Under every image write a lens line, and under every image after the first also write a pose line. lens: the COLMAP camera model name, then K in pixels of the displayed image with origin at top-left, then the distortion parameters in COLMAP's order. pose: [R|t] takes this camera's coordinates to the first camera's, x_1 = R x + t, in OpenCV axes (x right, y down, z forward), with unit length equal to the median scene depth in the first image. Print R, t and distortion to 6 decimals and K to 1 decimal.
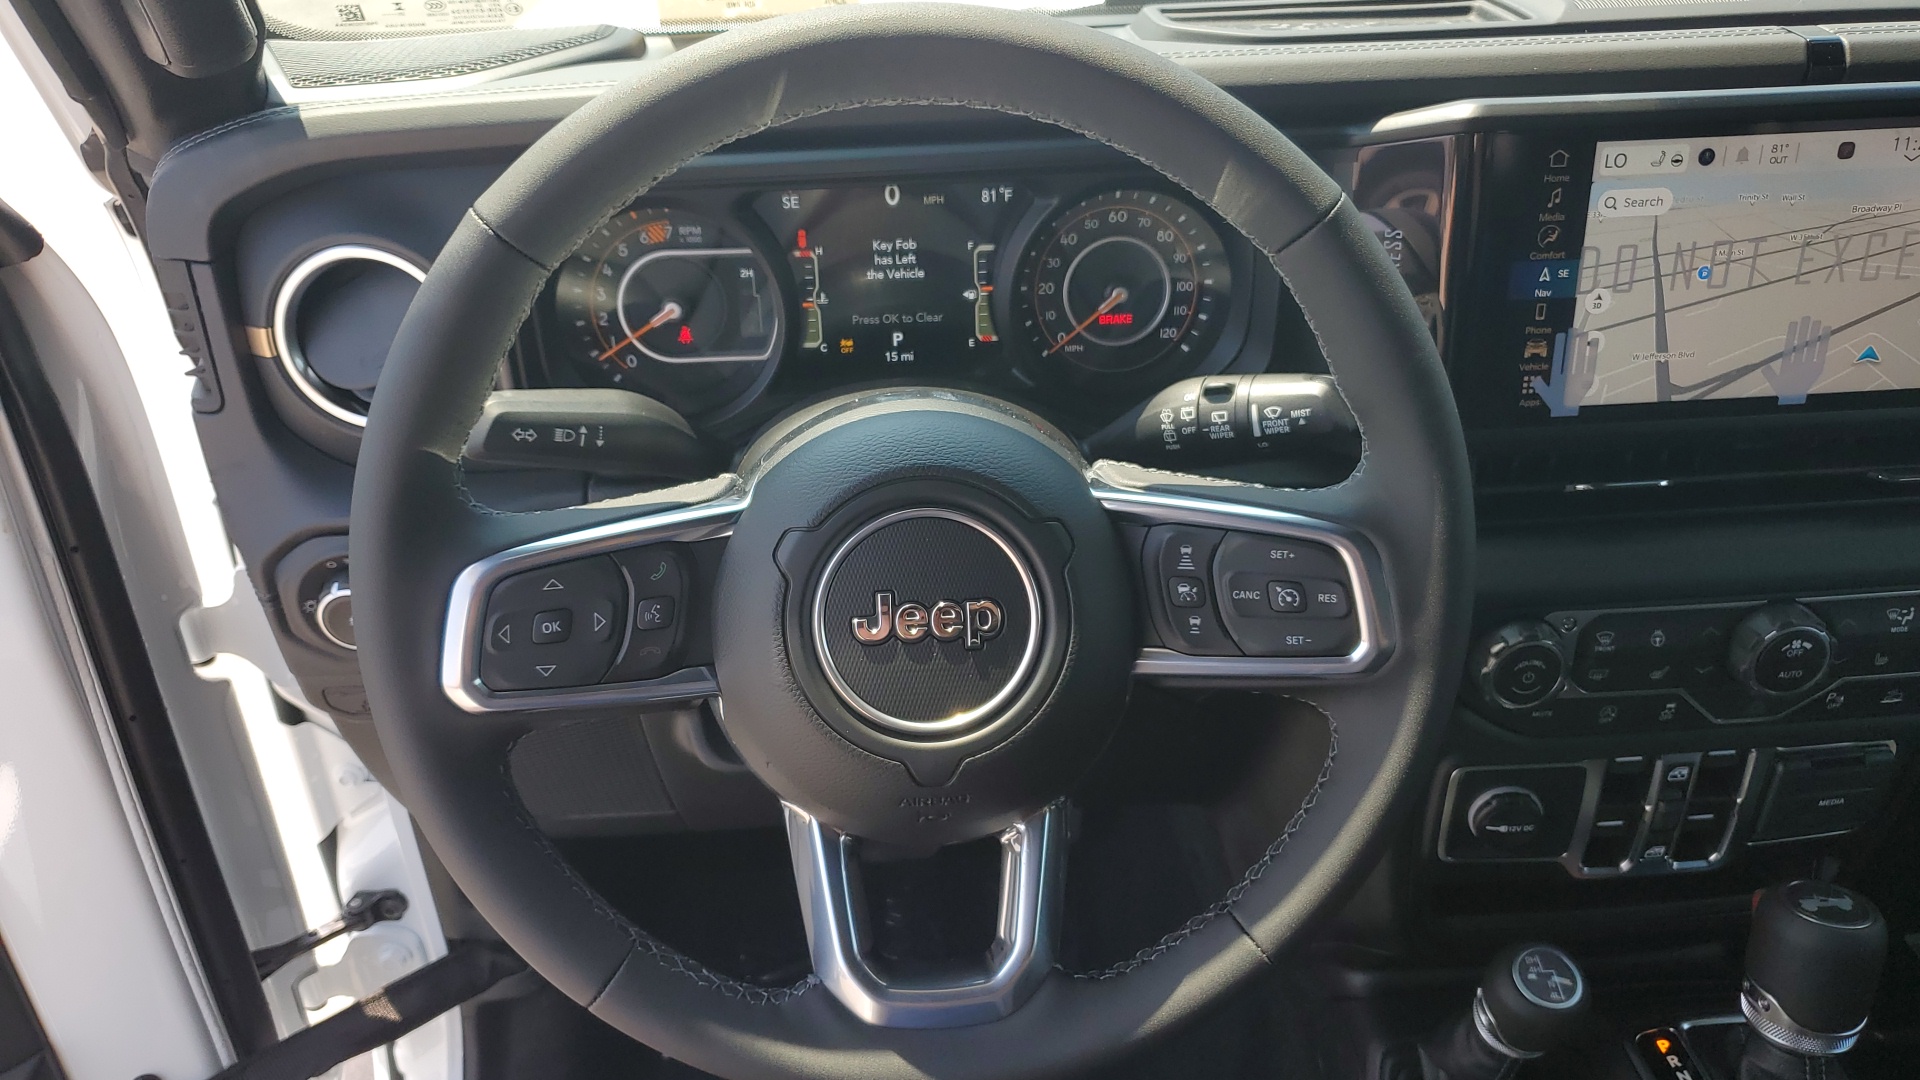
lens RADIAL K [[1524.7, 0, 960.0], [0, 1524.7, 540.0], [0, 0, 1]] dist [0.012063, 0.001975]
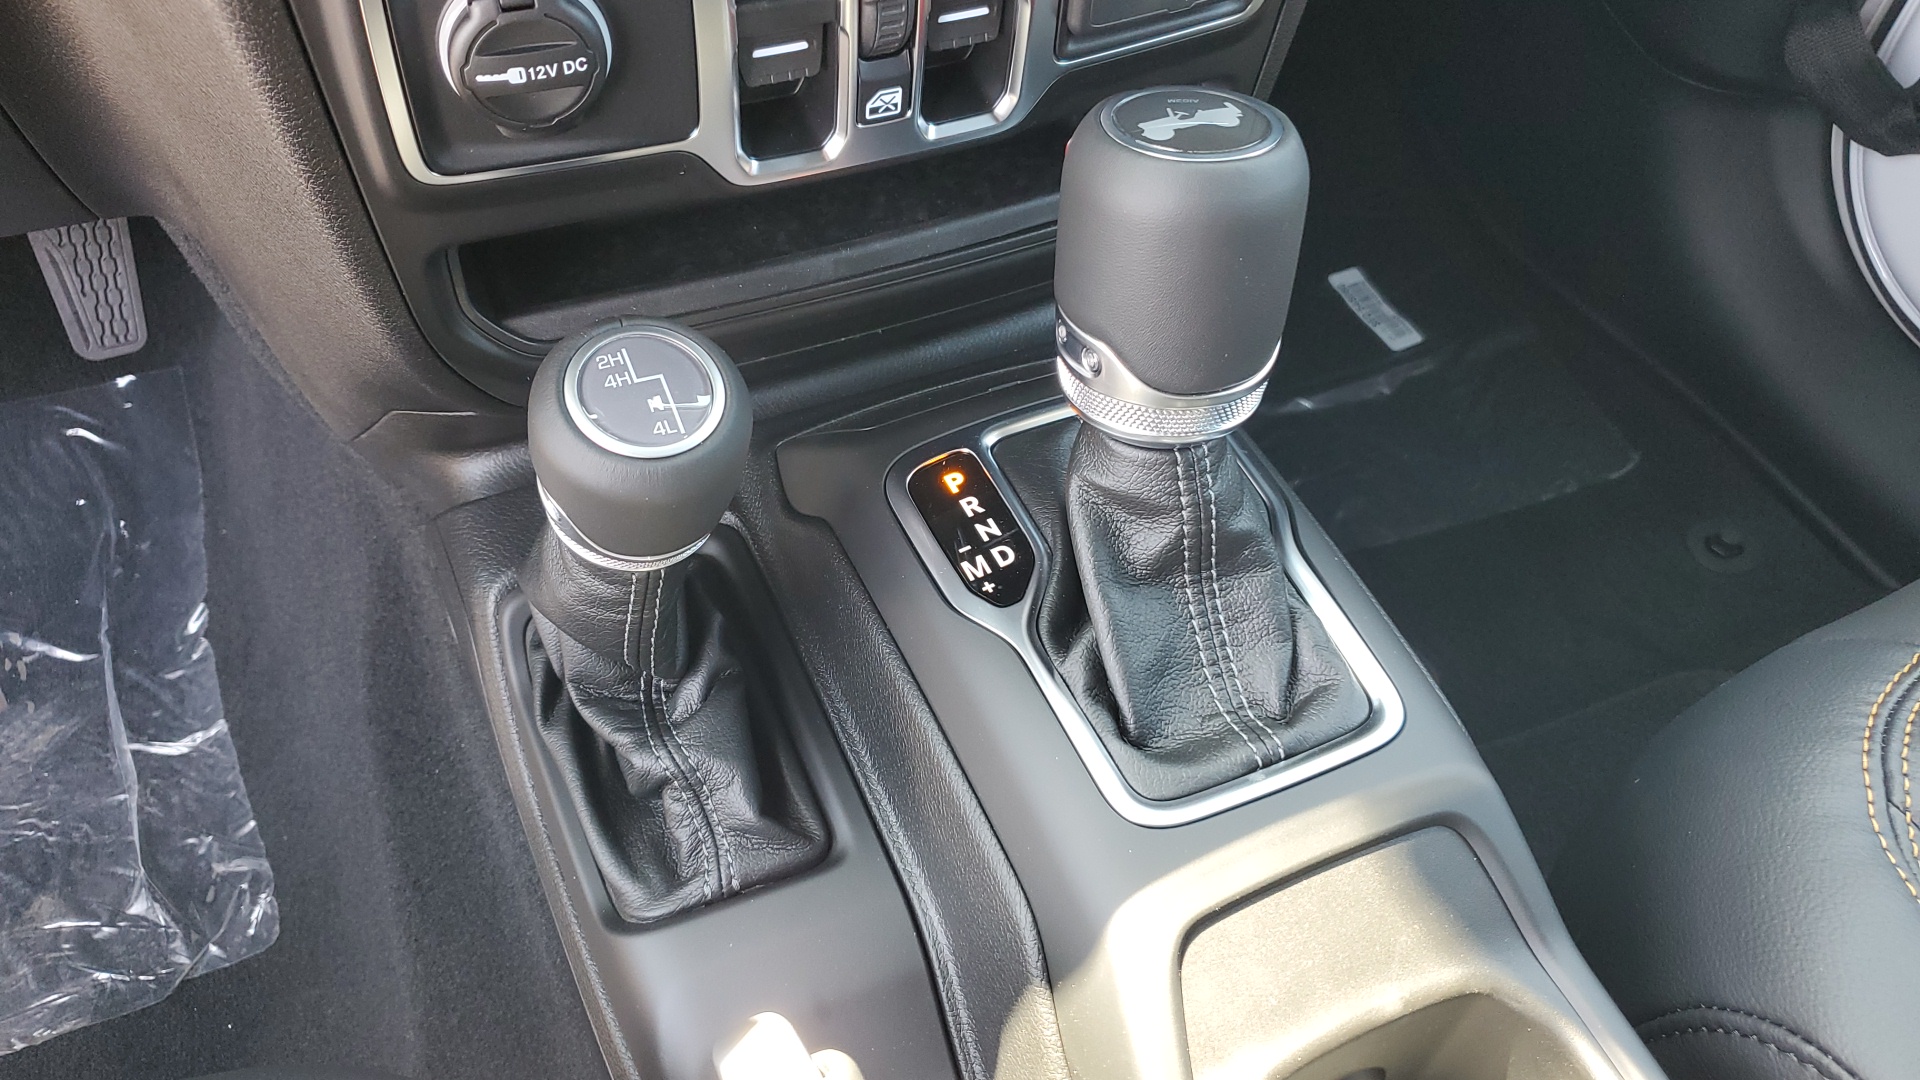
lens RADIAL K [[1494.8, 0, 960.6], [0, 1494.8, 541.9], [0, 0, 1]] dist [-0.002599, -0.002474]
pose [[0.936160, -0.213005, 0.279703, 0.390513], [0.117634, 0.939491, 0.321743, 0.228504], [-0.331312, -0.268300, 0.904570, 0.653457]]
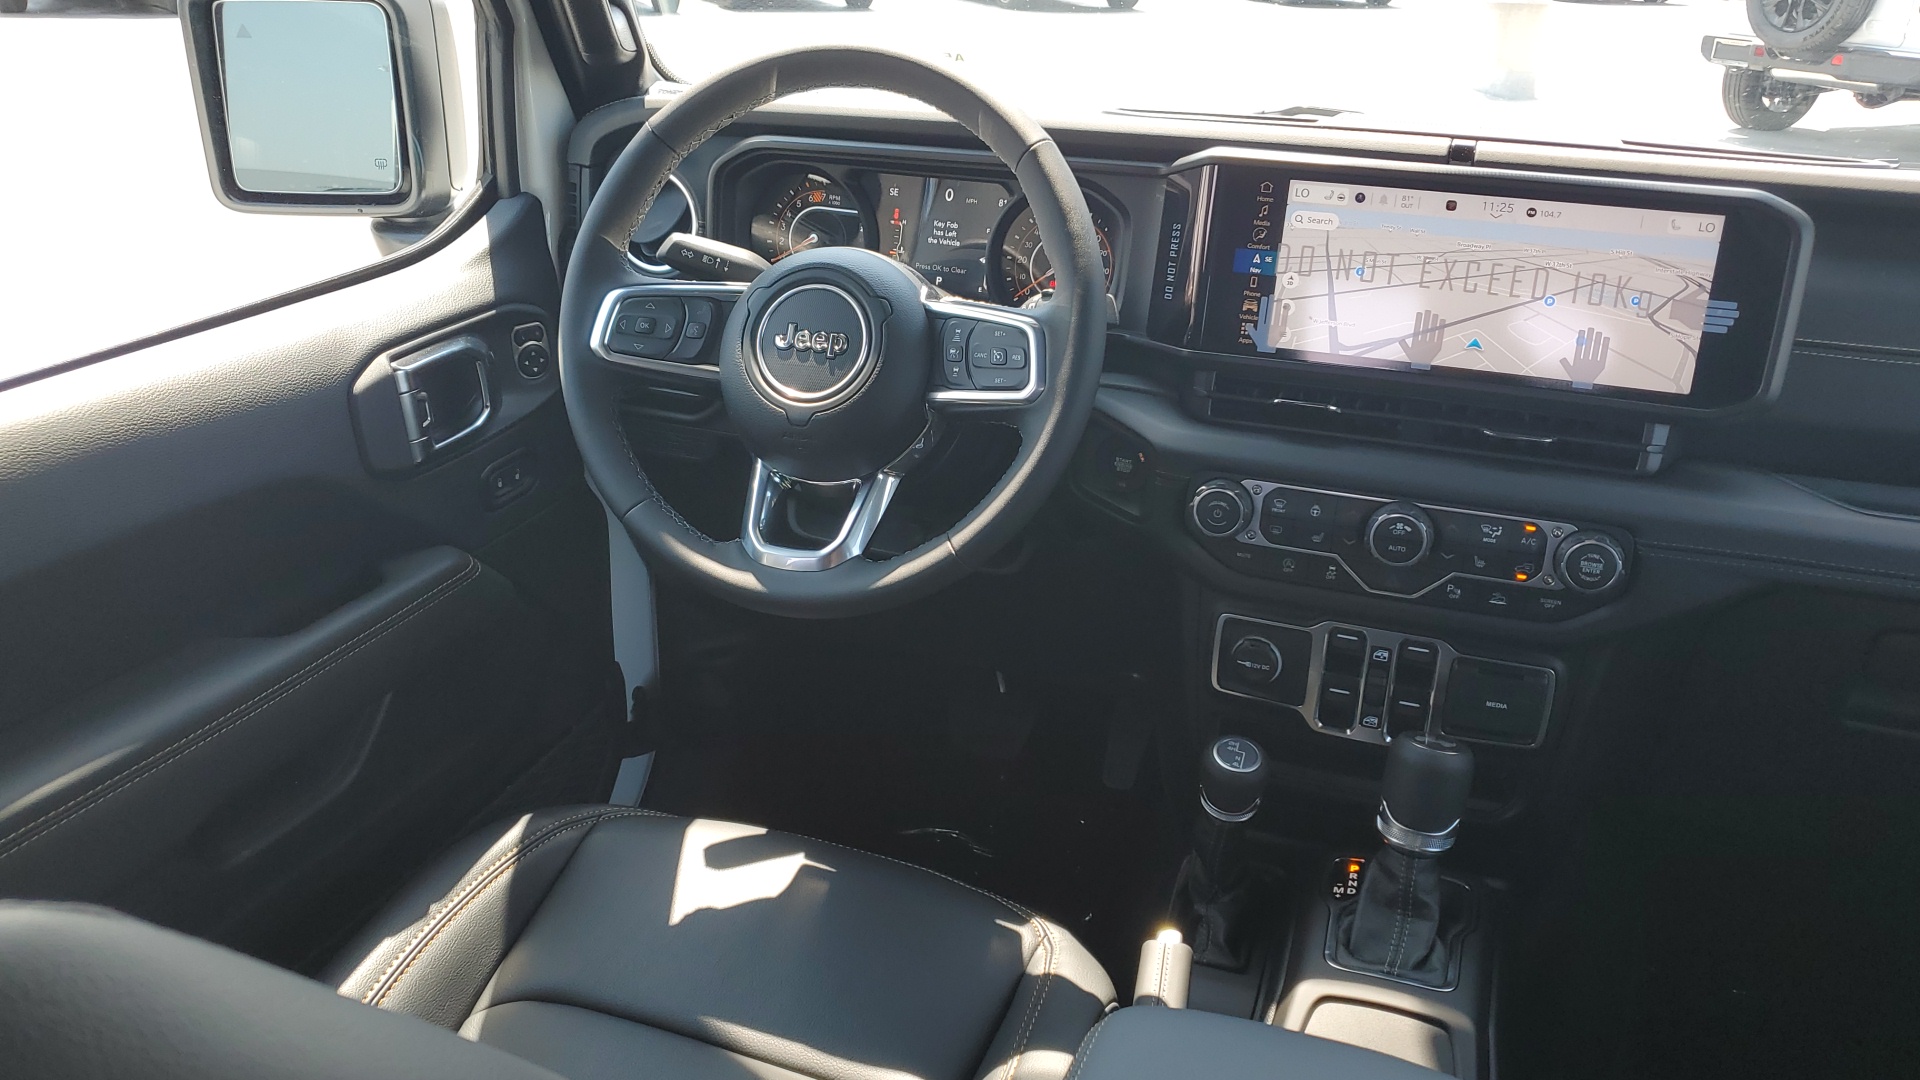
lens RADIAL K [[1521.2, 0, 952.5], [0, 1521.2, 550.3], [0, 0, 1]] dist [0.125581, -0.354783]
pose [[0.913348, 0.196478, -0.356639, 0.710587], [-0.254816, 0.958971, -0.124269, 0.402052], [0.317591, 0.204378, 0.925941, -0.546751]]
